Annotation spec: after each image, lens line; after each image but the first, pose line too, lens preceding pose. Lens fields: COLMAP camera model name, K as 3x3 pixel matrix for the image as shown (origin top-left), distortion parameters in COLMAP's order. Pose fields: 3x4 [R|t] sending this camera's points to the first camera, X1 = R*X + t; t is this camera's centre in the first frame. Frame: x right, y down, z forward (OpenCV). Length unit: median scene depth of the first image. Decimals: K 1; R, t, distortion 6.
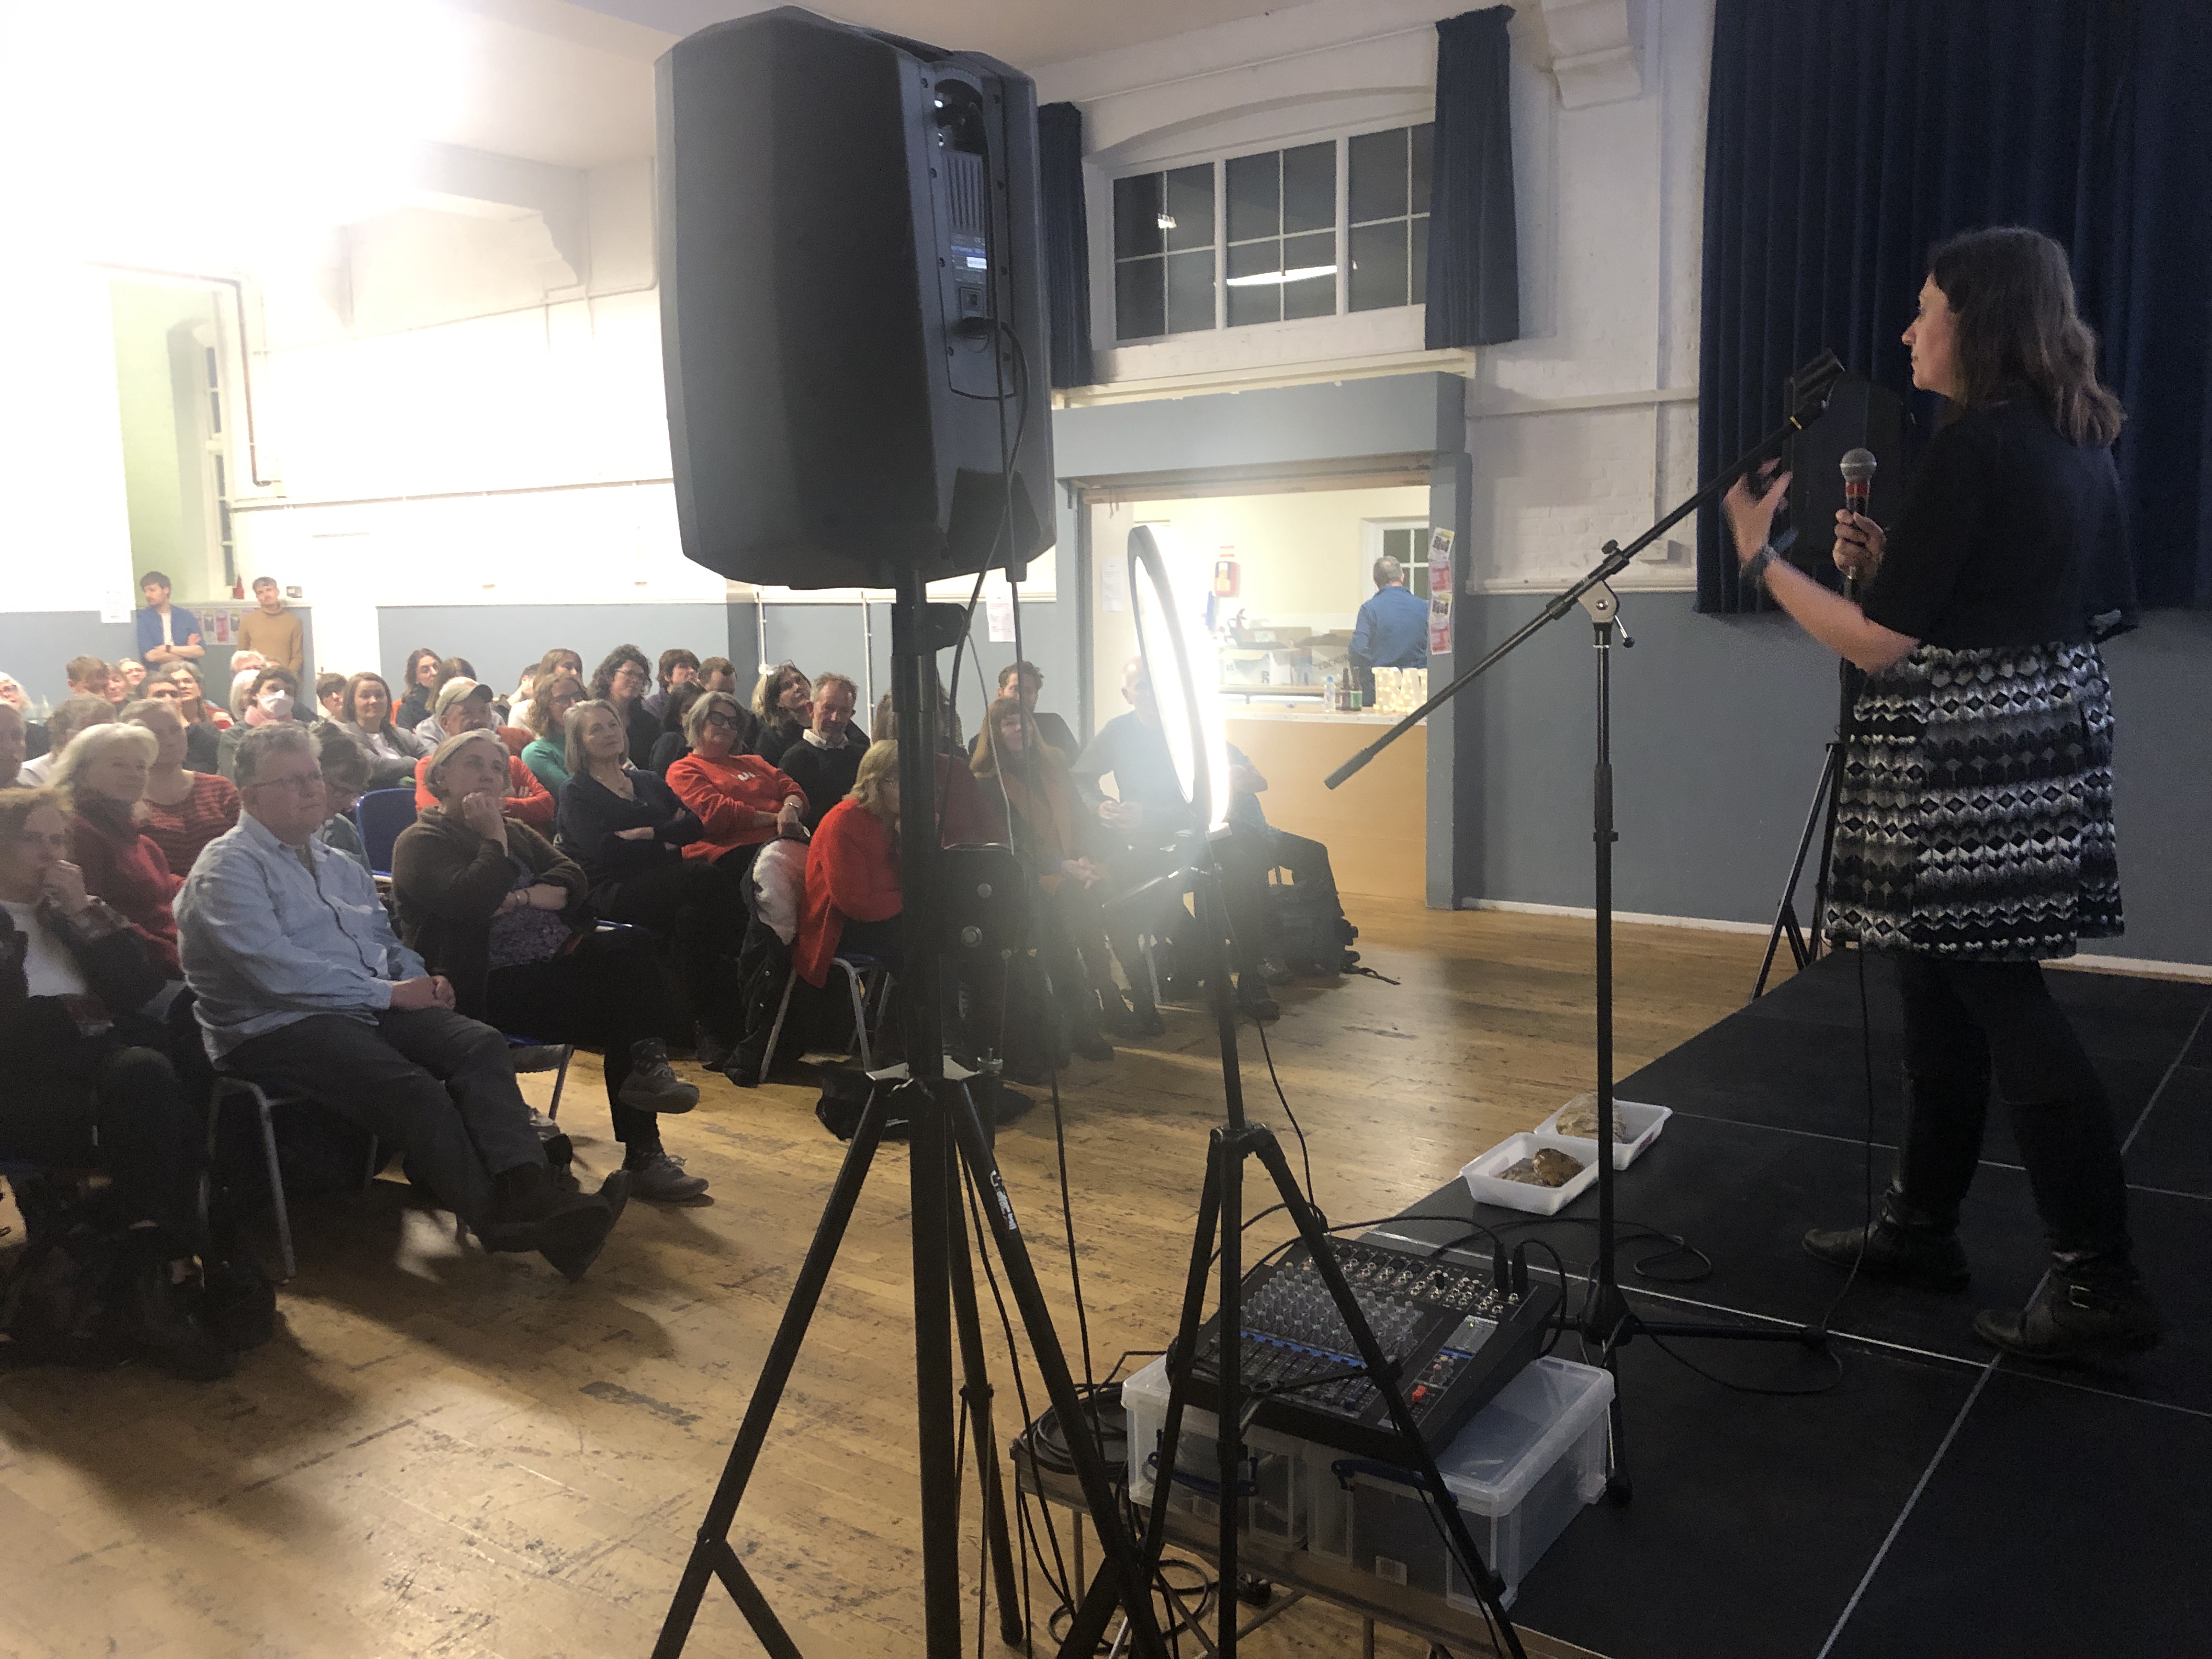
lens RADIAL K [[1778.8, 0, 1107.4], [0, 1778.8, 829.3], [0, 0, 1]] dist [-0.000982, -0.011884]
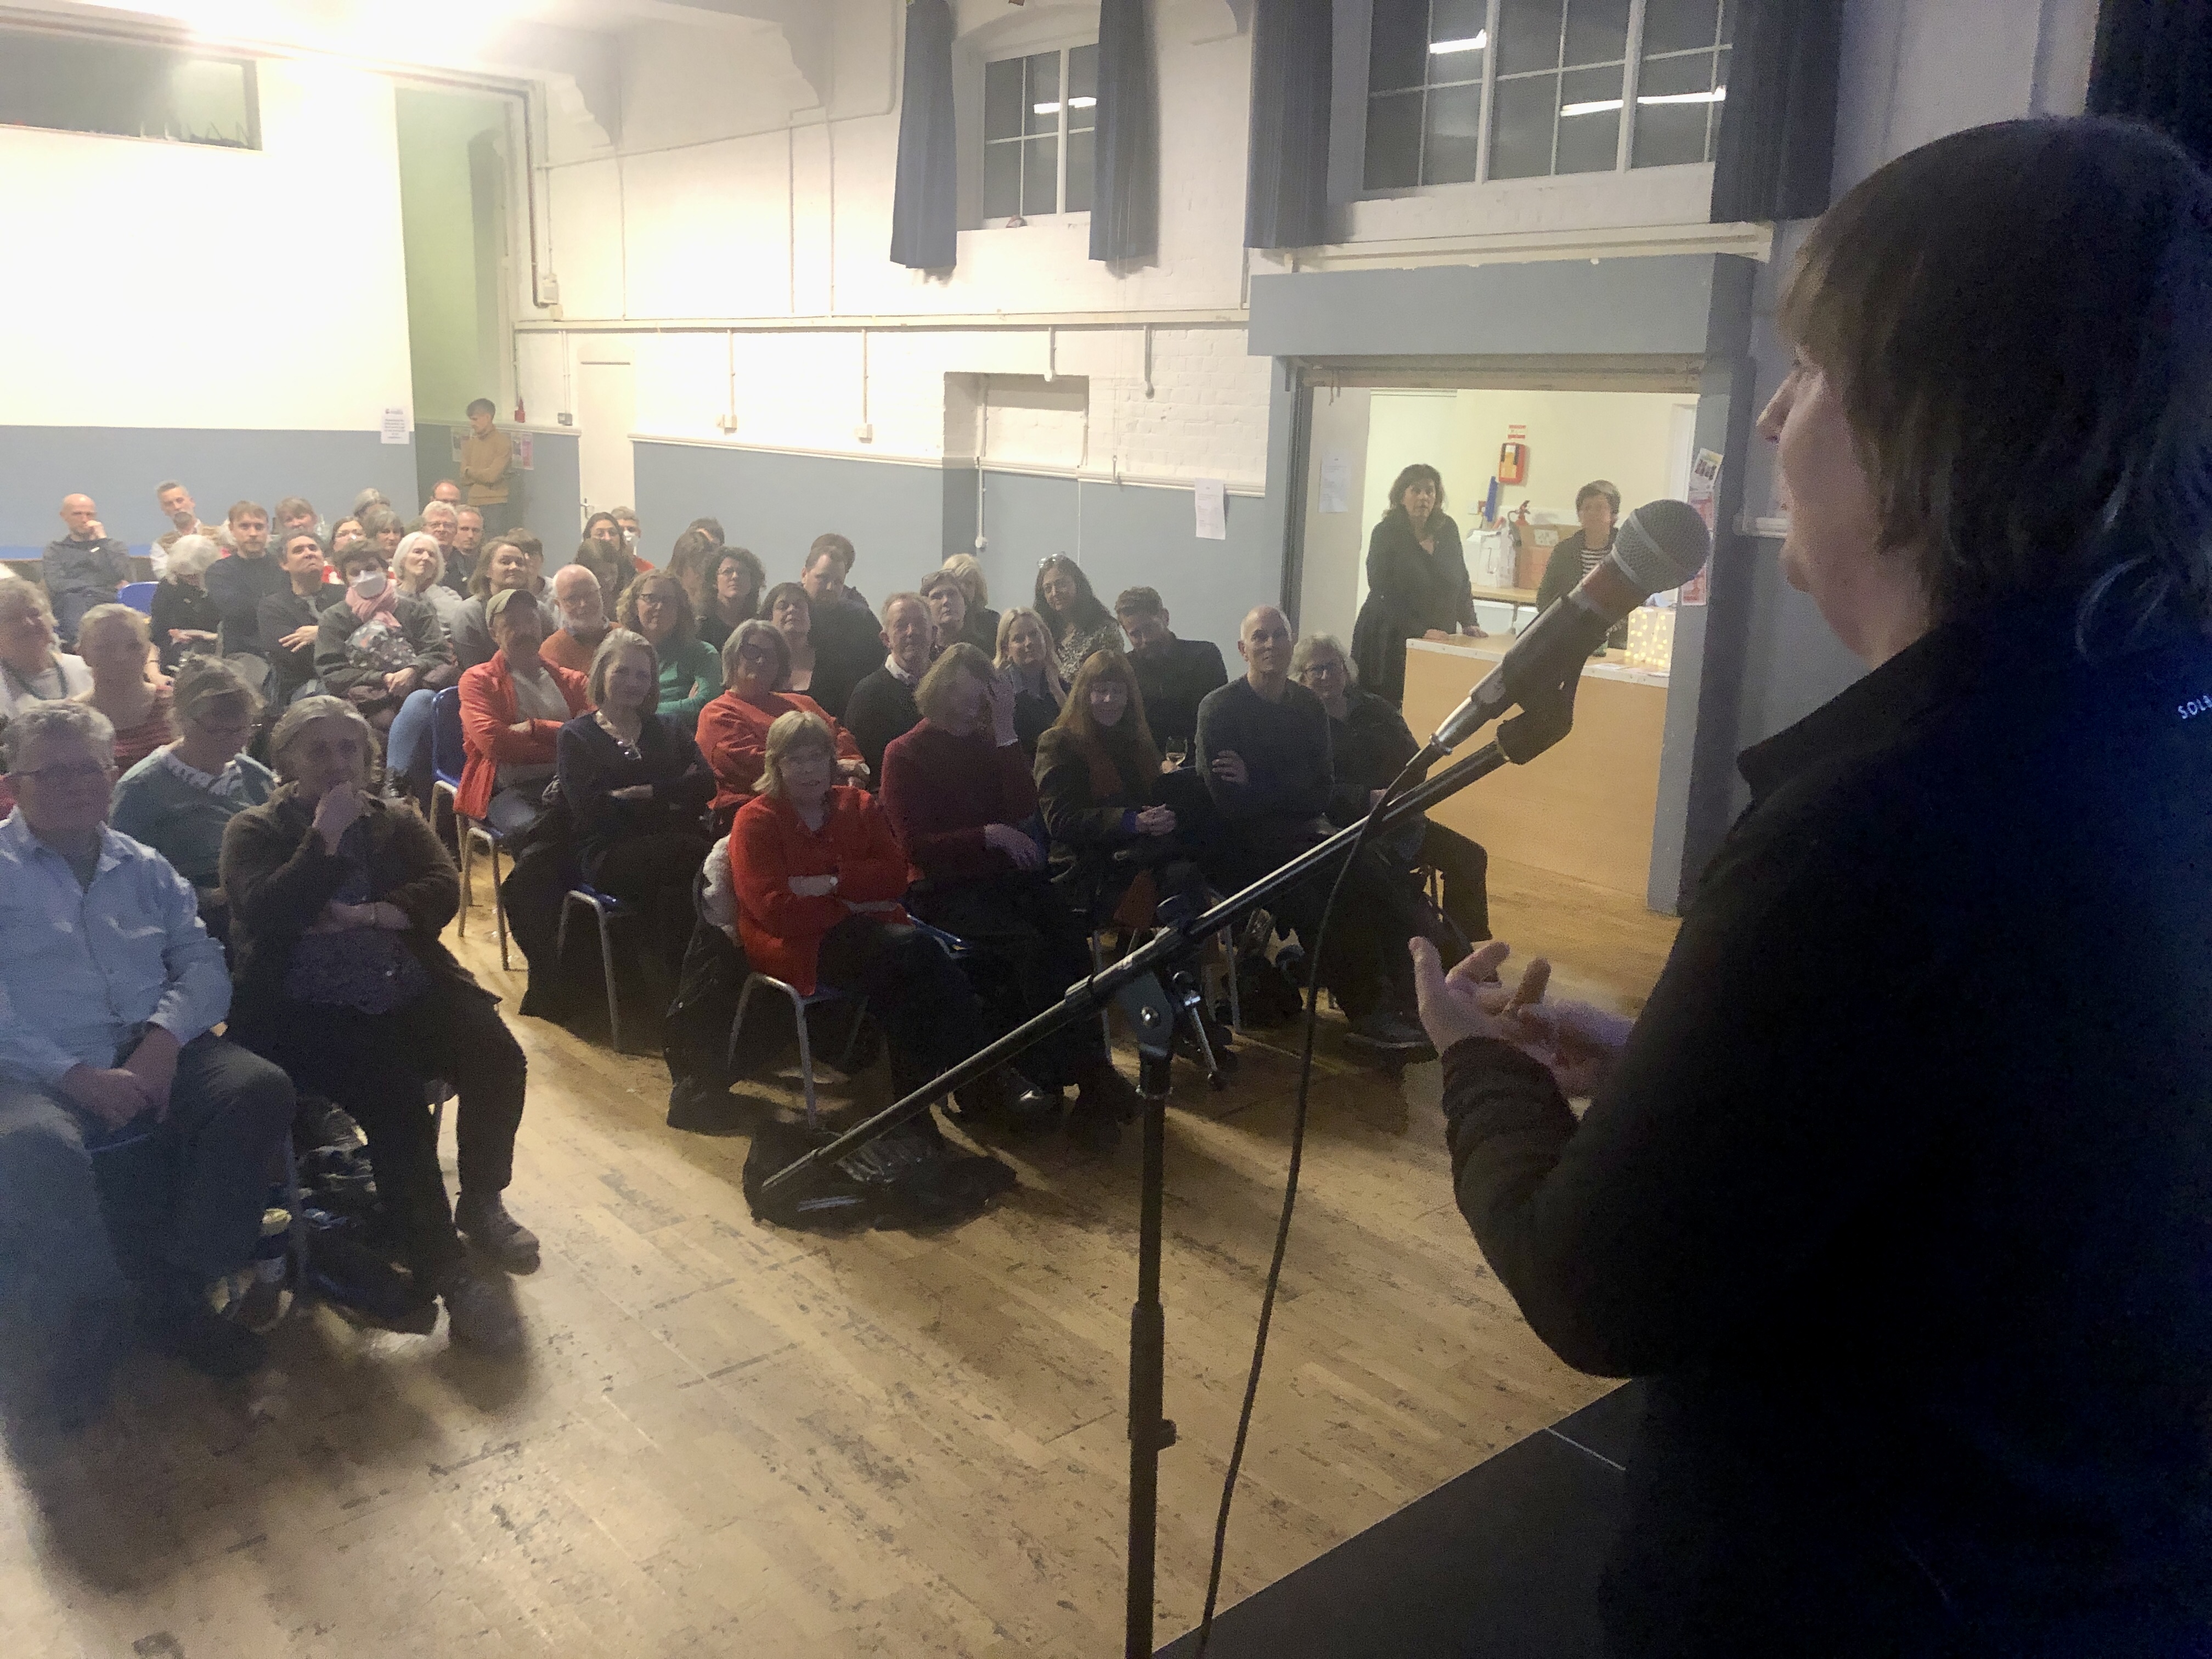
lens RADIAL K [[1778.8, 0, 1105.3], [0, 1778.8, 826.7], [0, 0, 1]] dist [-0.000982, -0.011884]
pose [[0.976188, 0.095584, -0.194730, 0.080205], [-0.076814, 0.991837, 0.101777, -0.051942], [0.202869, -0.084396, 0.975562, 0.125073]]
